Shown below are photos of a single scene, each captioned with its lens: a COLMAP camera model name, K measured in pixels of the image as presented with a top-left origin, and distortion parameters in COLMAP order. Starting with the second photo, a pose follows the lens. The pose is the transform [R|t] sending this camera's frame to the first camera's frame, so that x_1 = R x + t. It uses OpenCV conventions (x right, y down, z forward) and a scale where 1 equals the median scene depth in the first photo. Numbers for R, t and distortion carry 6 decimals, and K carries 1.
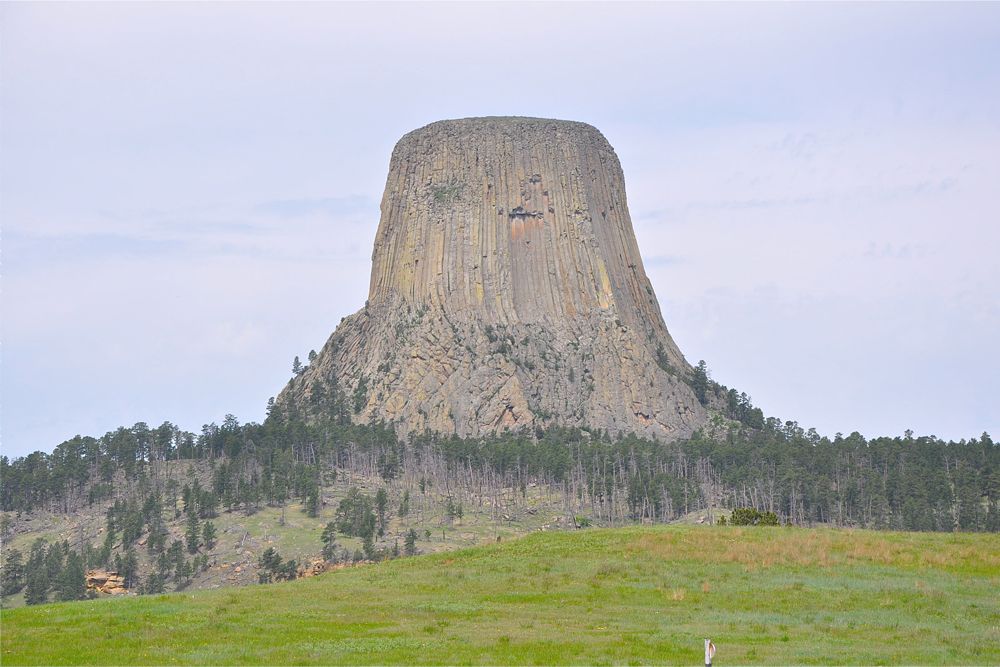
lens RADIAL K [[3007.7, 0, 499.4], [0, 3007.7, 335.1], [0, 0, 1]] dist [0.867409, 0.000000]
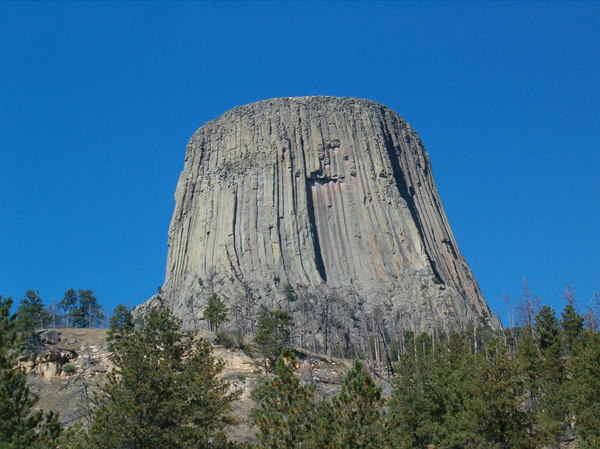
lens RADIAL K [[1561.4, 0, 300.0], [0, 1561.4, 224.5], [0, 0, 1]] dist [0.024574, 0.000000]
pose [[0.997232, -0.065285, -0.035584, 0.017289], [0.055453, 0.971854, -0.228966, 0.083194], [0.049531, 0.226359, 0.972784, 0.548527]]
